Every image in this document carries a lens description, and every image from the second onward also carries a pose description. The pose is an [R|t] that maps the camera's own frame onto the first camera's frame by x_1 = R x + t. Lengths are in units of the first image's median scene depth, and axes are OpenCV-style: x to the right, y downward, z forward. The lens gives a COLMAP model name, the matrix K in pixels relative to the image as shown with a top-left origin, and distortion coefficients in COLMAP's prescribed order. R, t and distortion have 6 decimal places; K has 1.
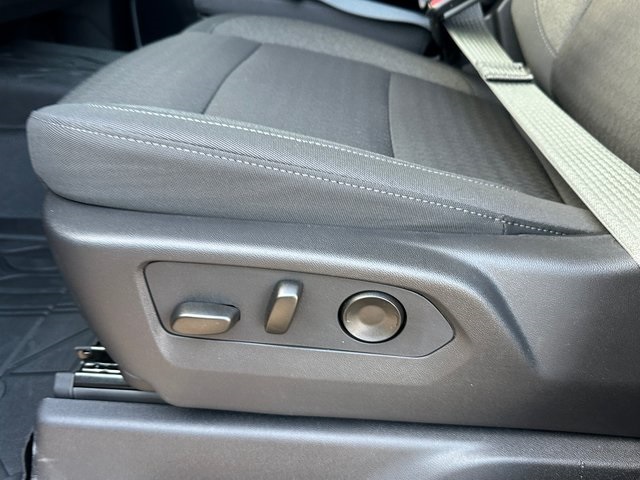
lens RADIAL K [[559.1, 0, 320.0], [0, 559.1, 240.0], [0, 0, 1]] dist [0.152608, -0.316033]
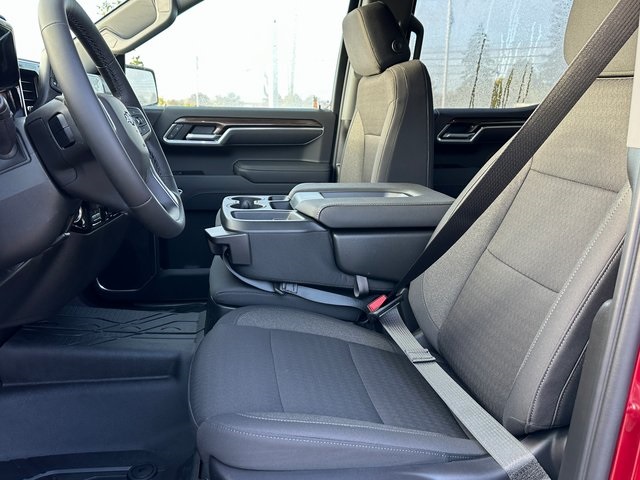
lens RADIAL K [[559.1, 0, 320.0], [0, 559.1, 240.0], [0, 0, 1]] dist [0.152608, -0.316033]
pose [[0.970662, -0.021877, 0.239450, -0.559412], [0.086573, 0.960862, -0.263153, -0.259776], [-0.224321, 0.276163, 0.934566, -0.991906]]
